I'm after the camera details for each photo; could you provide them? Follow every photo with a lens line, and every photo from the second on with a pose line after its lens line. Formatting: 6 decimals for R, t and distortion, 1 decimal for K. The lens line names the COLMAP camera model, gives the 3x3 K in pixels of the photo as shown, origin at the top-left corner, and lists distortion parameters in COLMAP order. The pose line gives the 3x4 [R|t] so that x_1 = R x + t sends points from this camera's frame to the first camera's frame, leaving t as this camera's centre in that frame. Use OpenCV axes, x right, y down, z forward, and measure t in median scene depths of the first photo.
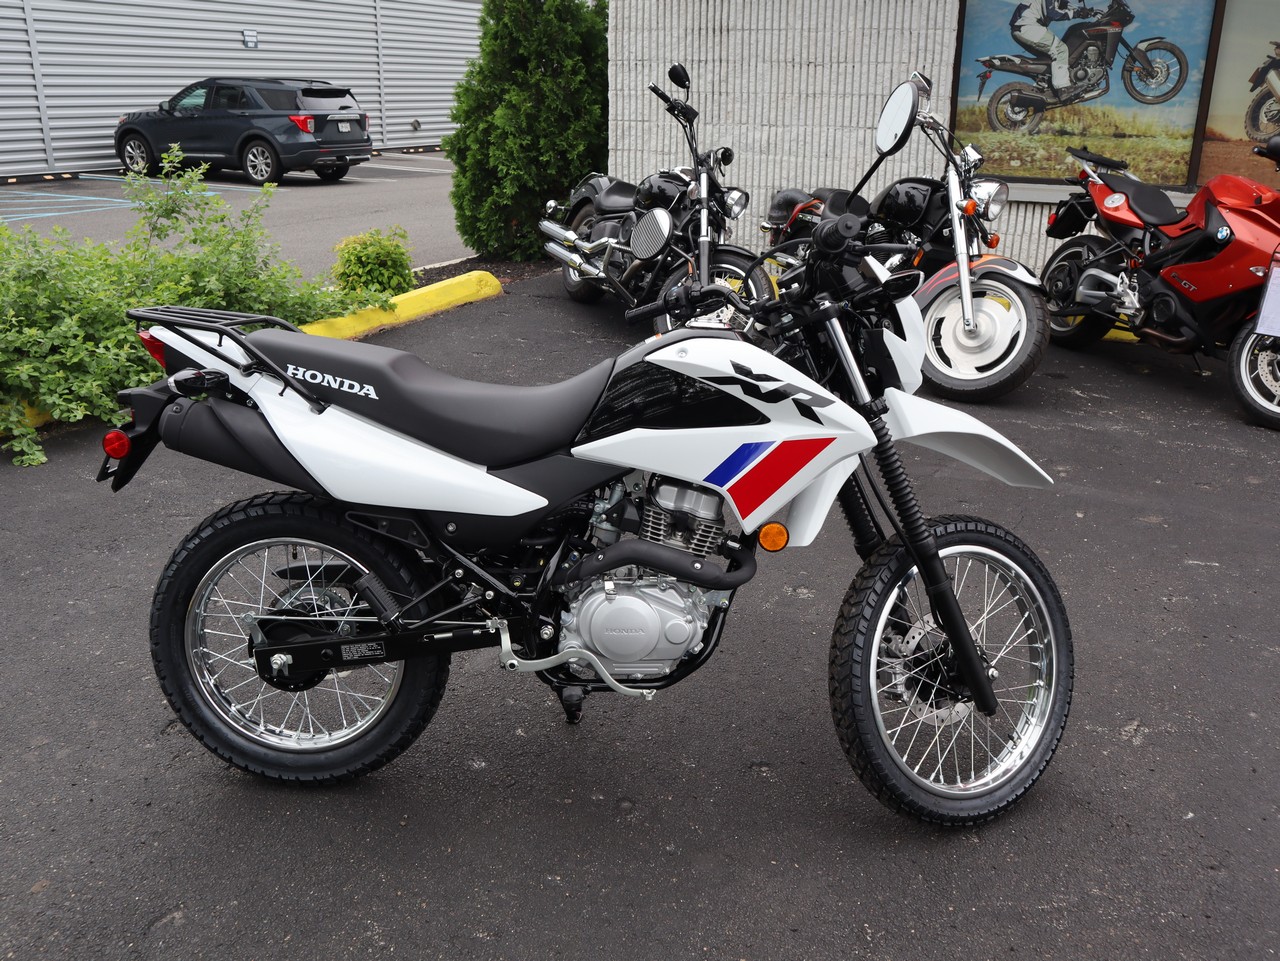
lens RADIAL K [[1044.0, 0, 620.1], [0, 1044.0, 511.9], [0, 0, 1]] dist [-0.121671, 0.077455]
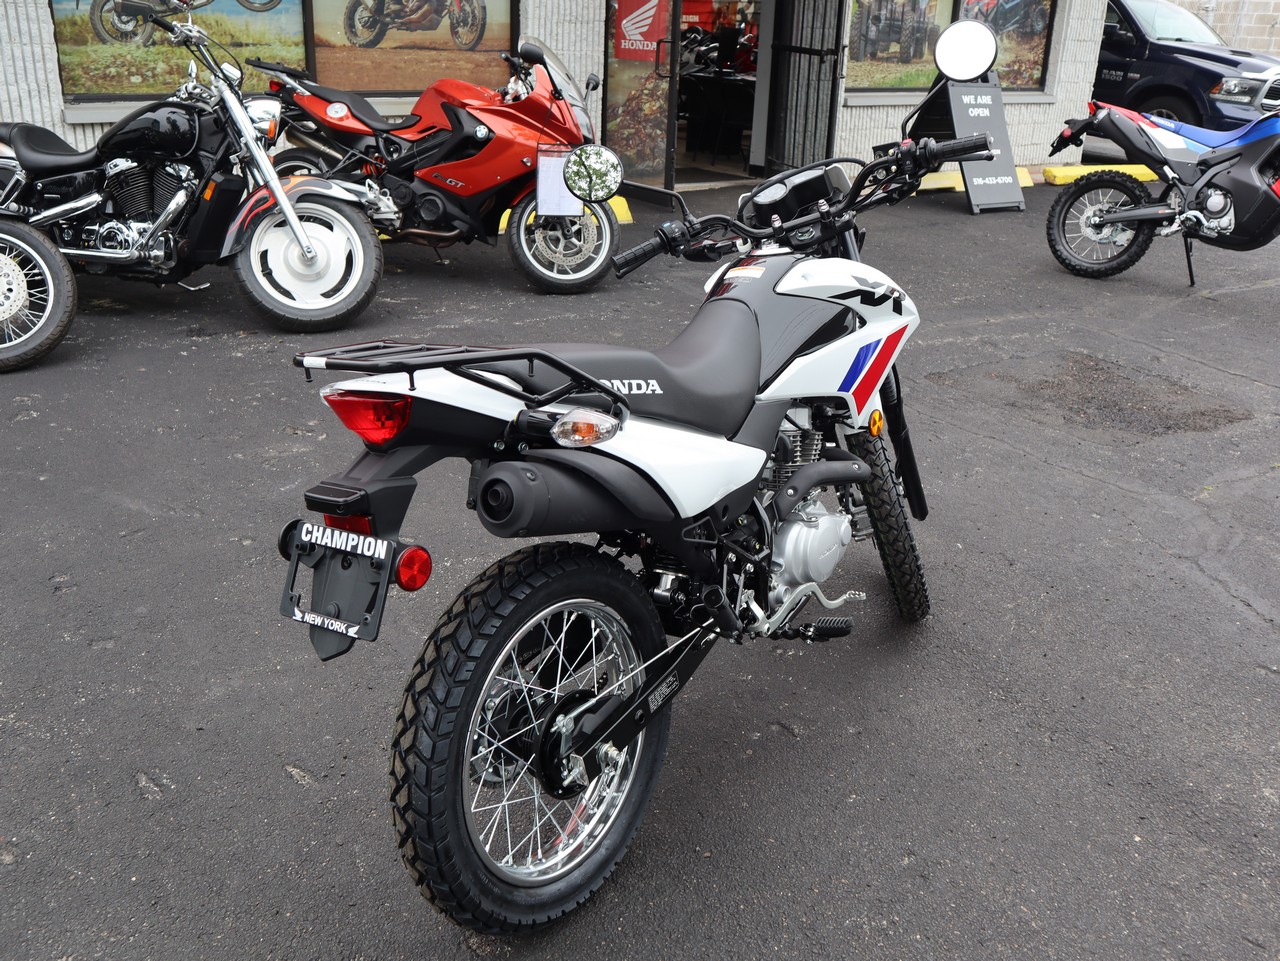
lens RADIAL K [[1094.7, 0, 643.7], [0, 1094.7, 487.0], [0, 0, 1]] dist [-0.096304, 0.070559]
pose [[0.547109, -0.315958, 0.775140, -0.861904], [0.283361, 0.941261, 0.183669, -0.184298], [-0.787641, 0.119158, 0.604503, 0.434959]]
